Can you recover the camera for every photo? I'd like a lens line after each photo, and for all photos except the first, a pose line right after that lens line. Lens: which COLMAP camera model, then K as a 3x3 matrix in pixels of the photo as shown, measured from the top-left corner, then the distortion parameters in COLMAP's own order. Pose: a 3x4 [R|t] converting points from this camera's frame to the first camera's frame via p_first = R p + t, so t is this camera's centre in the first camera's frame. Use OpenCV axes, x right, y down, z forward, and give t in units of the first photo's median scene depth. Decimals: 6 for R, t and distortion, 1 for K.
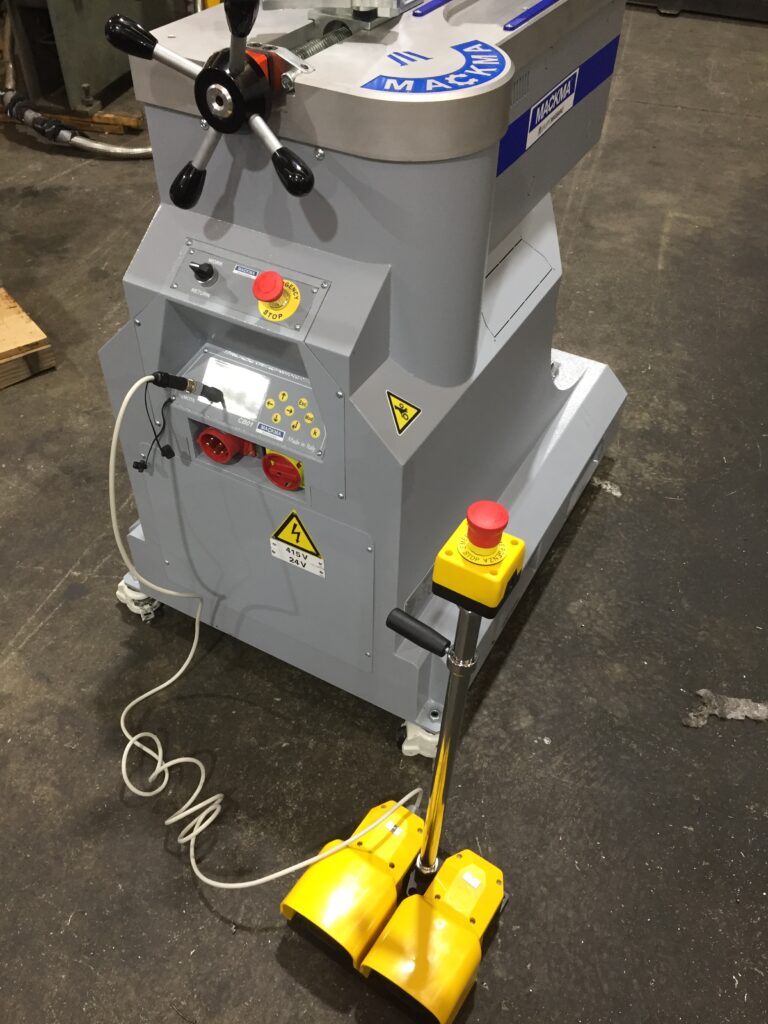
lens RADIAL K [[889.9, 0, 384.0], [0, 889.9, 512.0], [0, 0, 1]] dist [0.036687, -0.014913]
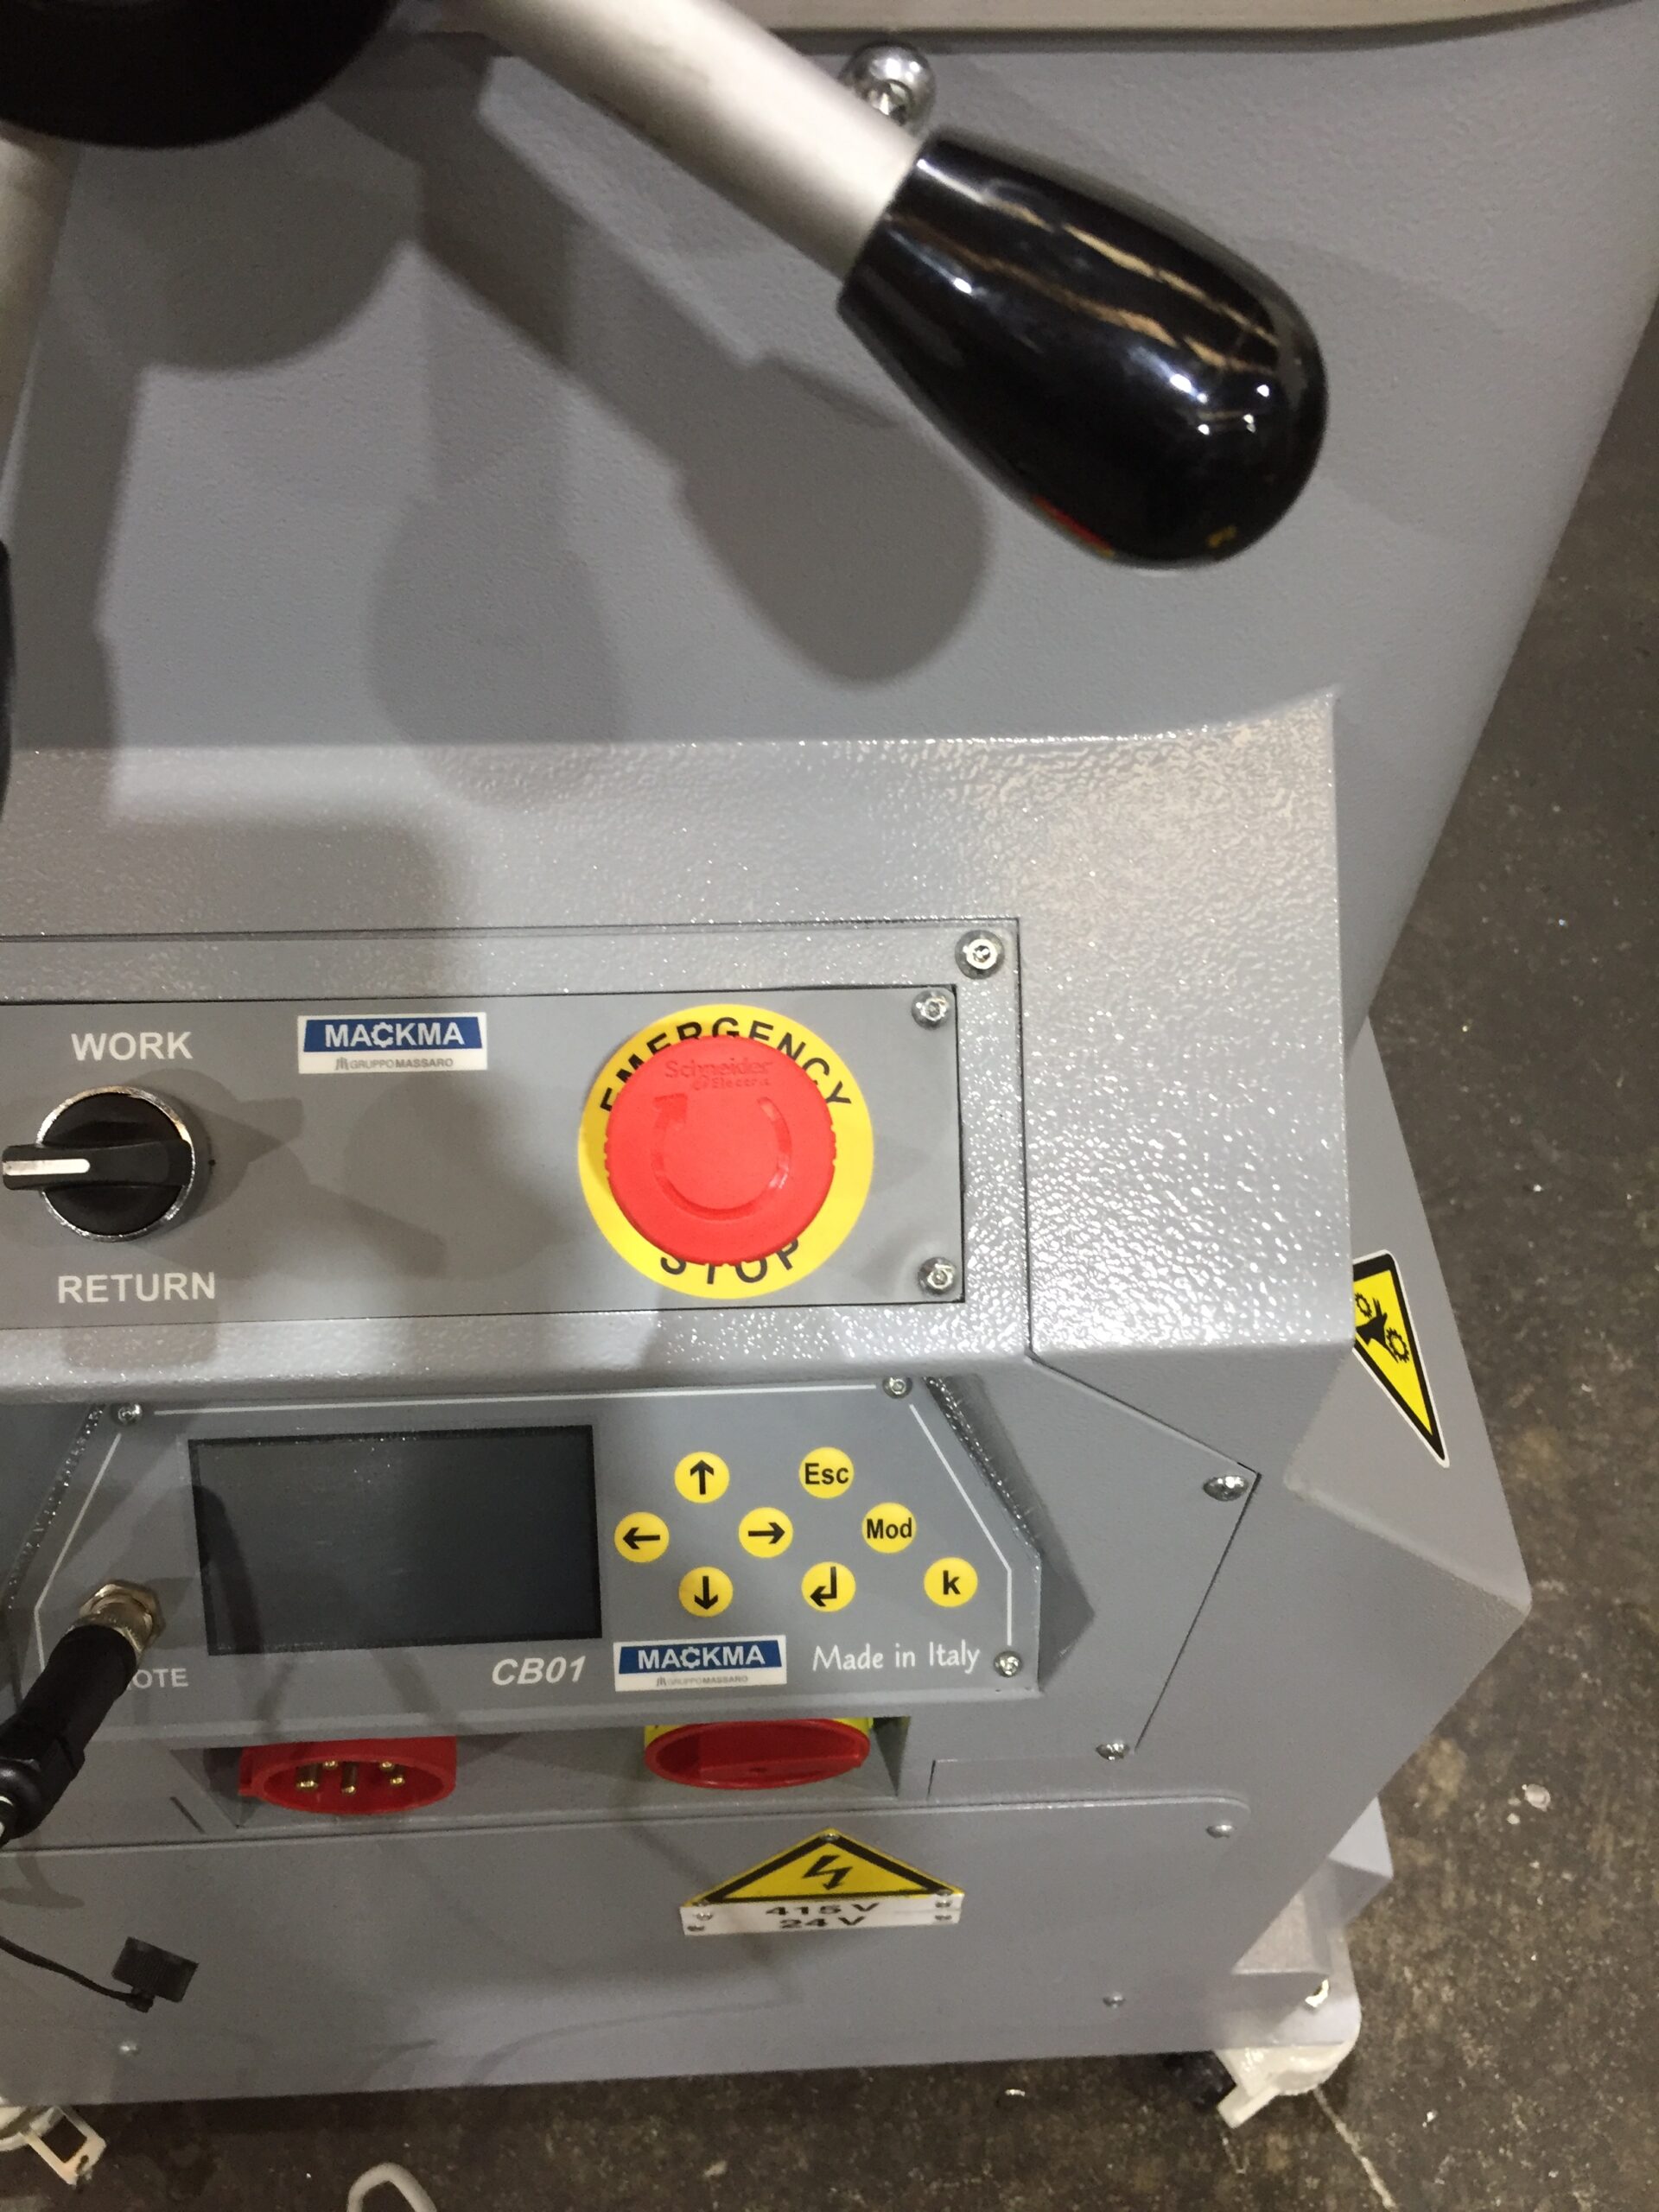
lens RADIAL K [[1922.3, 0, 829.5], [0, 1922.3, 1106.0], [0, 0, 1]] dist [0.036687, -0.014913]
pose [[0.849611, -0.425017, 0.312284, -0.182833], [0.361247, 0.900366, 0.242573, -0.287602], [-0.384267, -0.093281, 0.918497, 0.627719]]
